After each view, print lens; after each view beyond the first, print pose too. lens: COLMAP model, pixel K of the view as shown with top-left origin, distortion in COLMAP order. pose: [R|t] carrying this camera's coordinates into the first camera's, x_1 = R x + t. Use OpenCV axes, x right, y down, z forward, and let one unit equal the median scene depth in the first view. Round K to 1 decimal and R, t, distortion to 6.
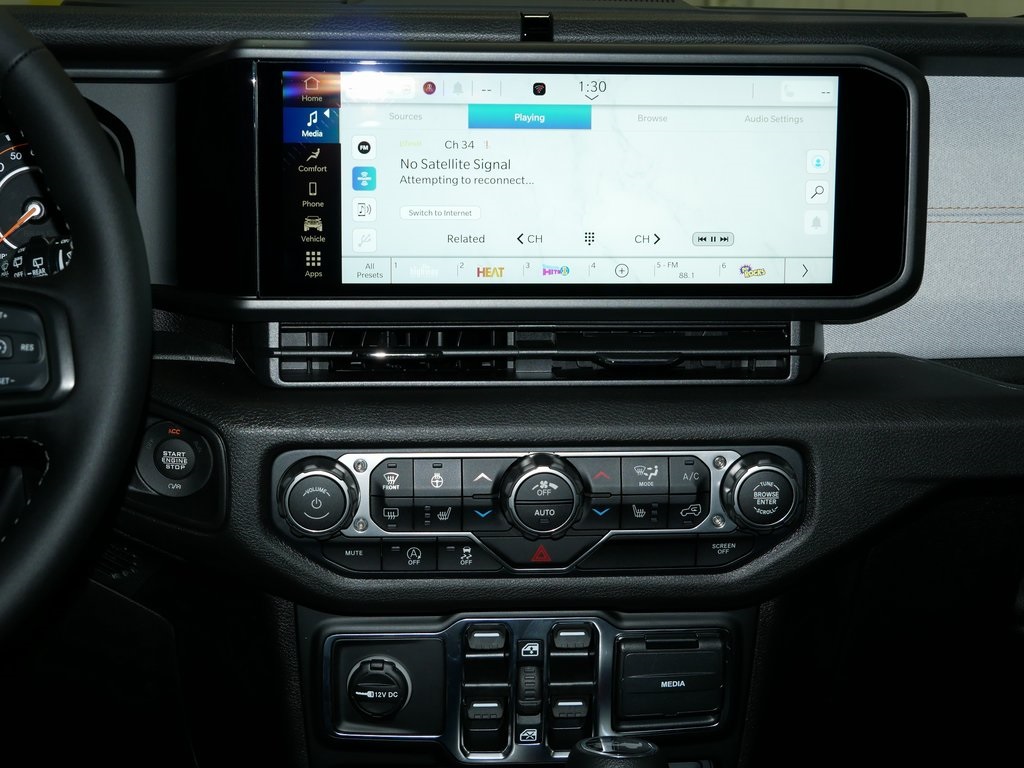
lens RADIAL K [[1785.4, 0, 512.4], [0, 1785.4, 385.8], [0, 0, 1]] dist [0.001411, 0.000000]
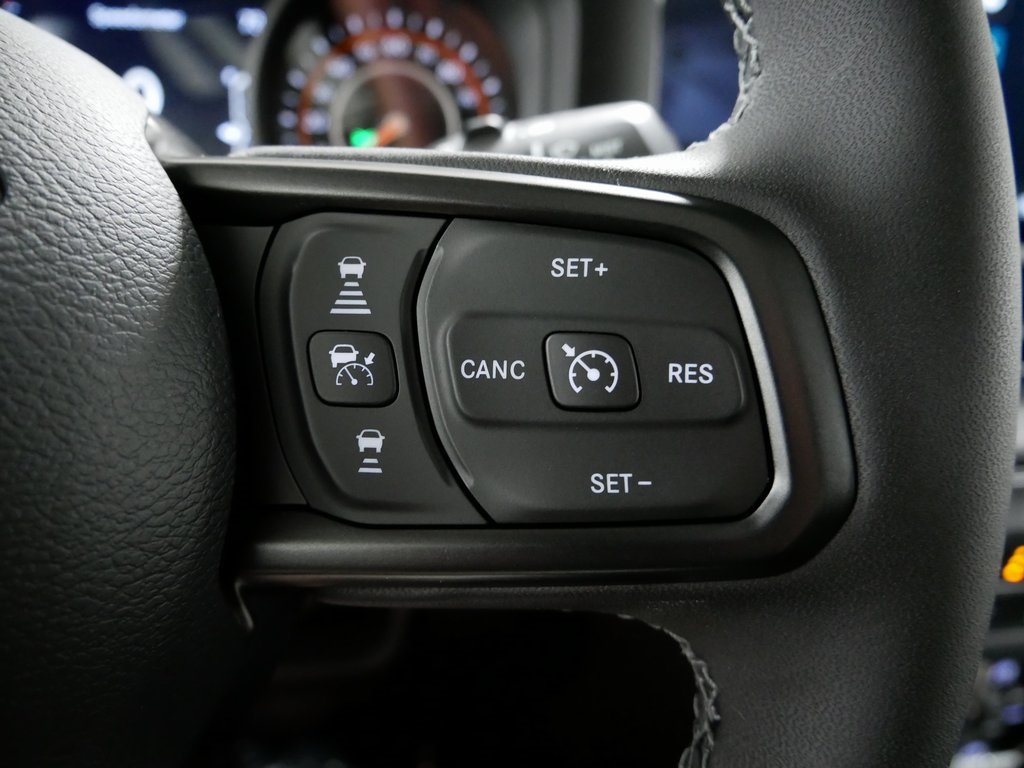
lens RADIAL K [[719.1, 0, 516.0], [0, 719.1, 381.6], [0, 0, 1]] dist [-0.046489, 0.011495]
pose [[0.995706, -0.014194, 0.091476, -0.263038], [0.004283, 0.994180, 0.107646, -0.027996], [-0.092471, -0.106792, 0.989972, 0.742425]]
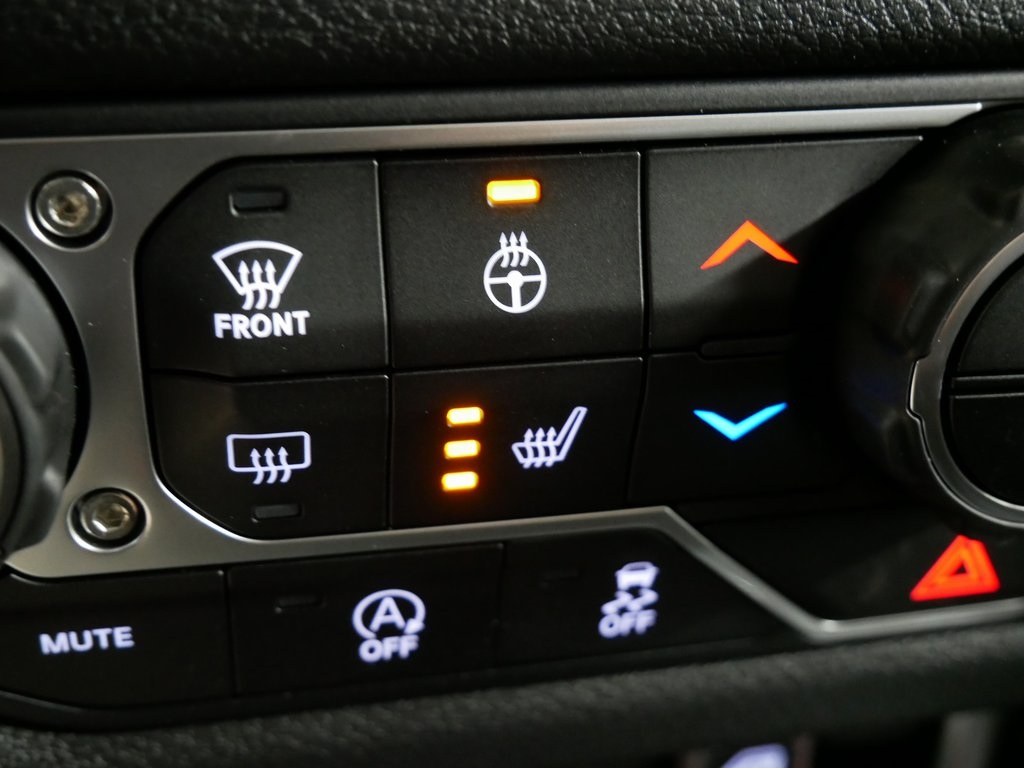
lens RADIAL K [[1380.0, 0, 511.0], [0, 1380.0, 383.9], [0, 0, 1]] dist [0.007822, 0.000000]
pose [[0.988322, -0.053001, 0.142865, -0.062498], [0.013794, 0.964830, 0.262512, 0.026573], [-0.151754, -0.257476, 0.954294, 0.851656]]
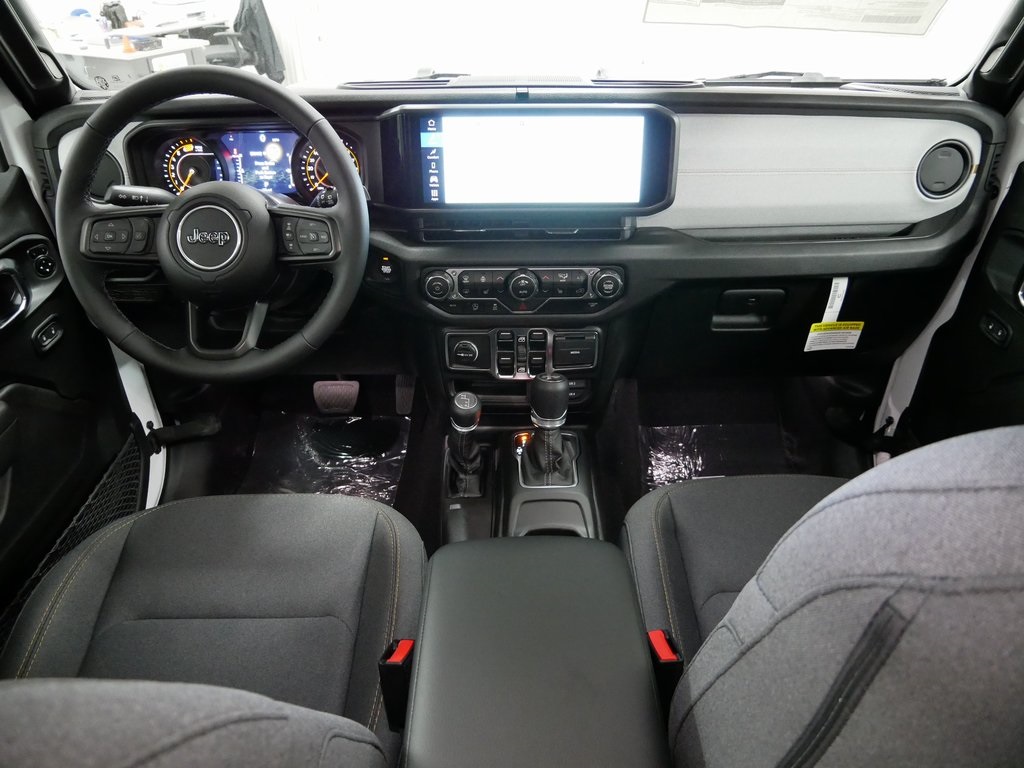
lens RADIAL K [[719.1, 0, 507.6], [0, 719.1, 385.2], [0, 0, 1]] dist [-0.046489, 0.011495]
pose [[0.996727, 0.019714, -0.078404, 0.079732], [0.001933, 0.963724, 0.266893, -0.078589], [0.080822, -0.266171, 0.960532, -0.061438]]
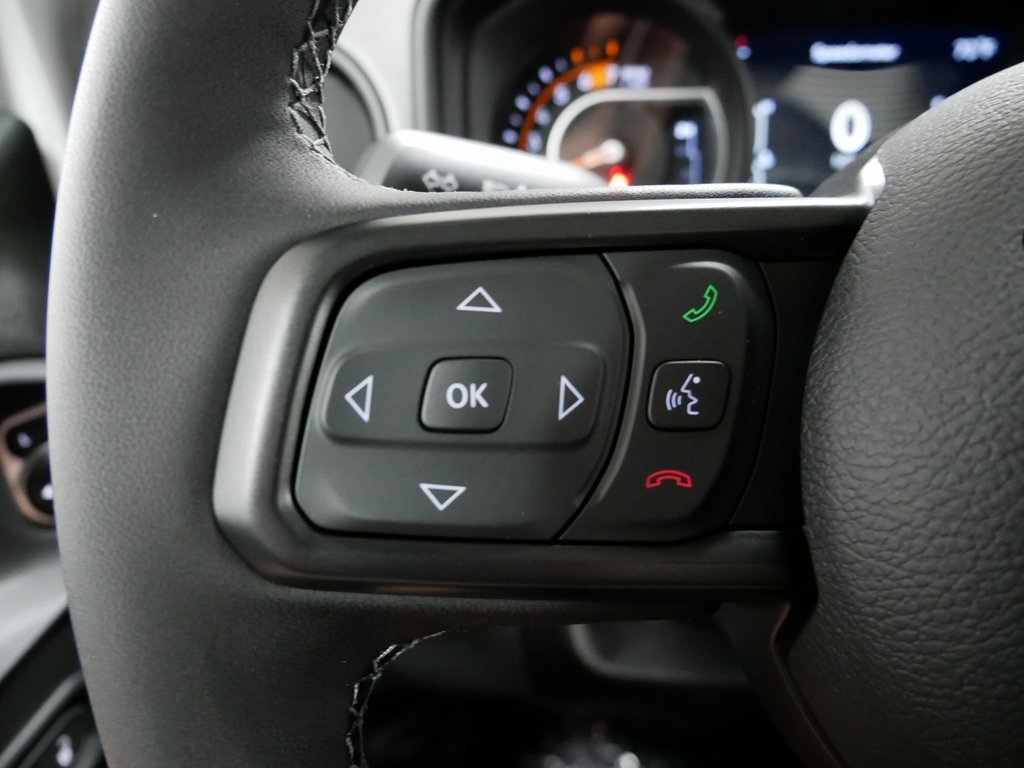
lens RADIAL K [[719.1, 0, 510.0], [0, 719.1, 382.3], [0, 0, 1]] dist [-0.046489, 0.011495]
pose [[0.977948, 0.010931, -0.208564, -0.478249], [0.008112, 0.995888, 0.090231, -0.032412], [0.208693, -0.089933, 0.973838, 0.721212]]
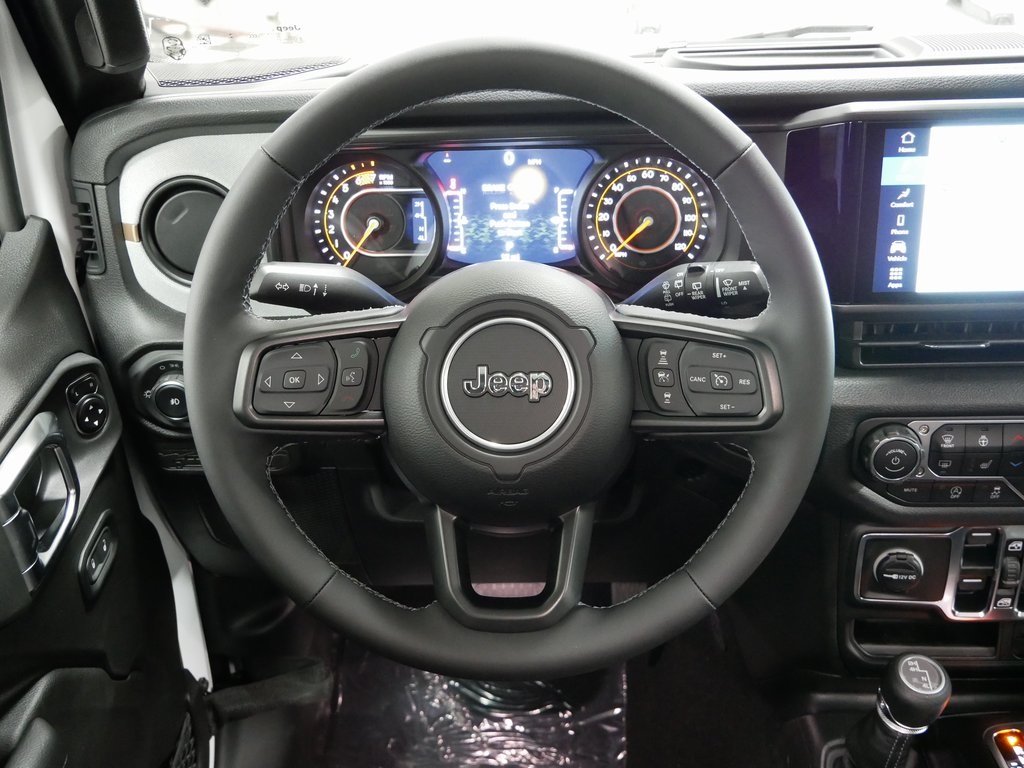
lens RADIAL K [[1184.3, 0, 509.9], [0, 1184.3, 388.9], [0, 0, 1]] dist [0.022366, 0.000000]
pose [[0.995298, 0.006036, -0.096667, -0.301926], [0.012870, 0.980963, 0.193767, -0.157145], [0.095997, -0.194100, 0.976273, 0.114302]]
